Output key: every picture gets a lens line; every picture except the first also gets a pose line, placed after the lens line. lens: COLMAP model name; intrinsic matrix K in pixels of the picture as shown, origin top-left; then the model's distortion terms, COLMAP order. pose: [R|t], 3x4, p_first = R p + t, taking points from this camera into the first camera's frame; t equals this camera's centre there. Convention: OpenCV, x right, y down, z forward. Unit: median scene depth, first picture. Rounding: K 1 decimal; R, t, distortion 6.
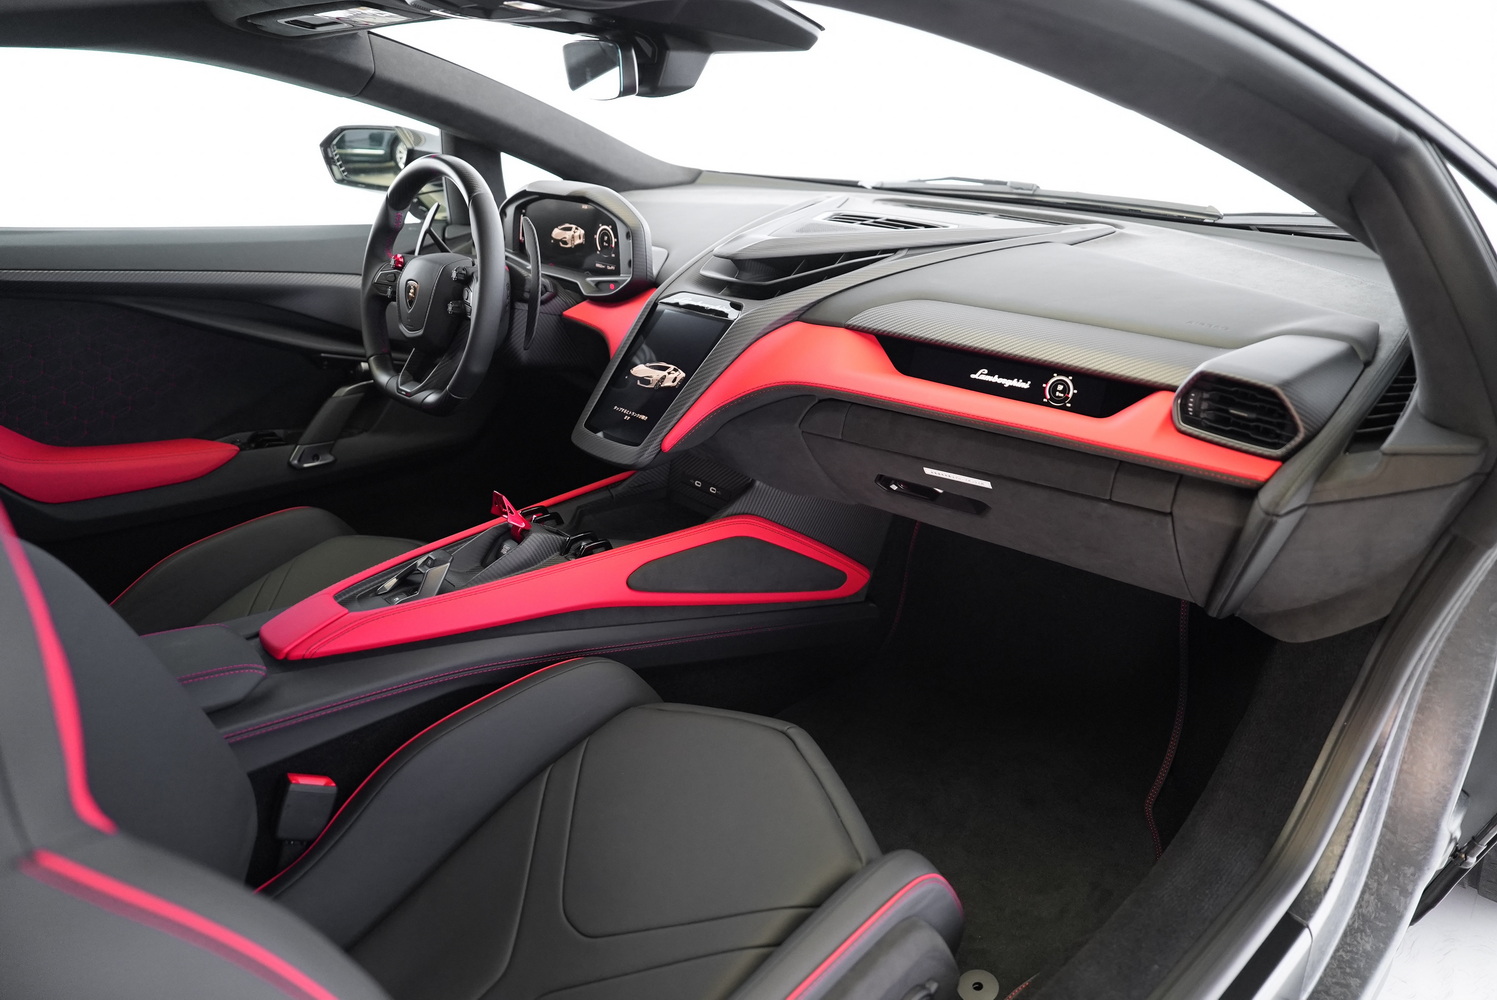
lens RADIAL K [[1016.6, 0, 748.5], [0, 1016.6, 500.0], [0, 0, 1]] dist [-0.100874, 0.073200]
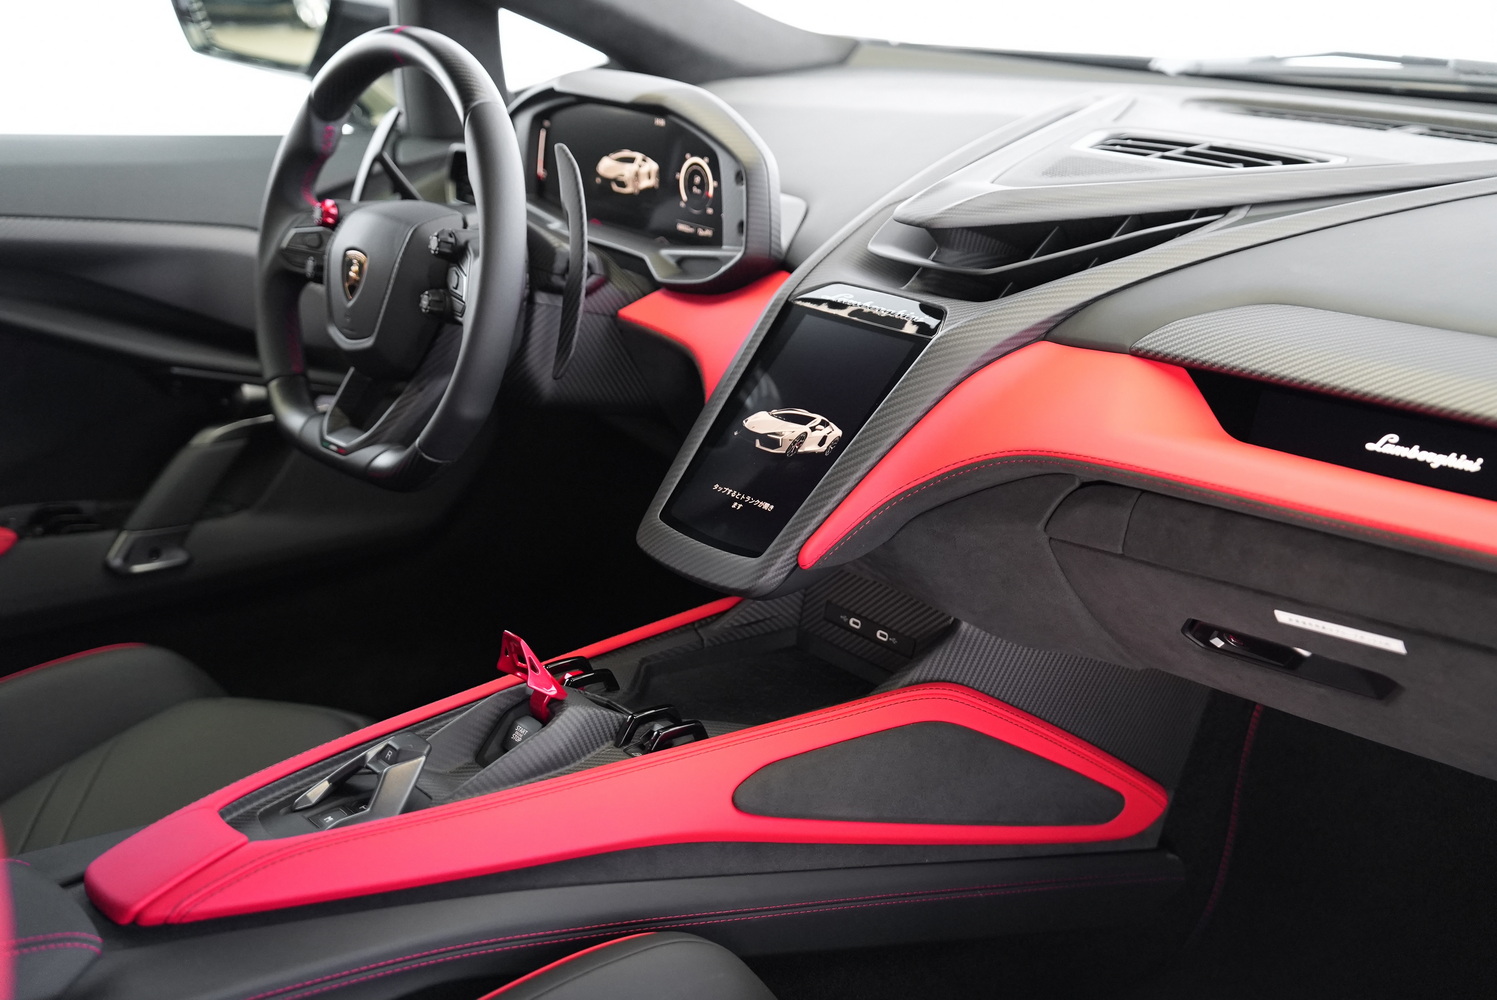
lens RADIAL K [[1965.2, 0, 748.5], [0, 1965.2, 500.0], [0, 0, 1]] dist [0.139858, 0.023738]
pose [[0.996374, 0.020749, -0.082518, -0.021987], [-0.026340, 0.997388, -0.067258, -0.010086], [0.080907, 0.069187, 0.994317, -0.091566]]
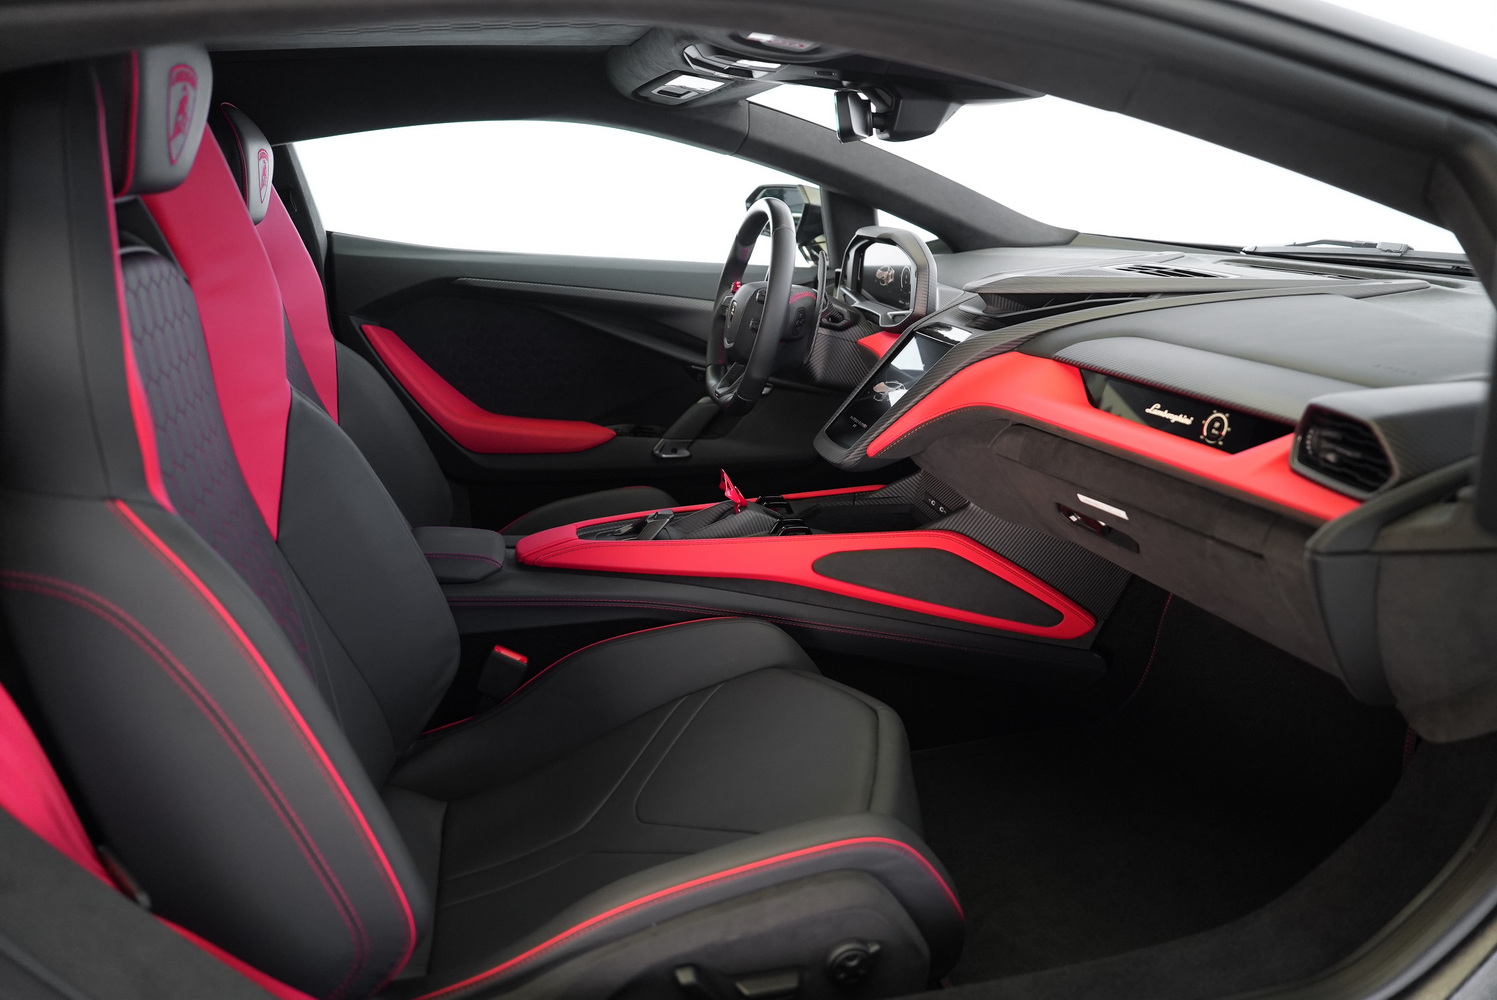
lens RADIAL K [[1016.6, 0, 748.5], [0, 1016.6, 500.0], [0, 0, 1]] dist [-0.100874, 0.073200]
pose [[0.866547, 0.139149, -0.479306, 0.317113], [-0.177301, 0.983534, -0.035011, 0.056956], [0.466542, 0.115320, 0.876949, -0.020668]]
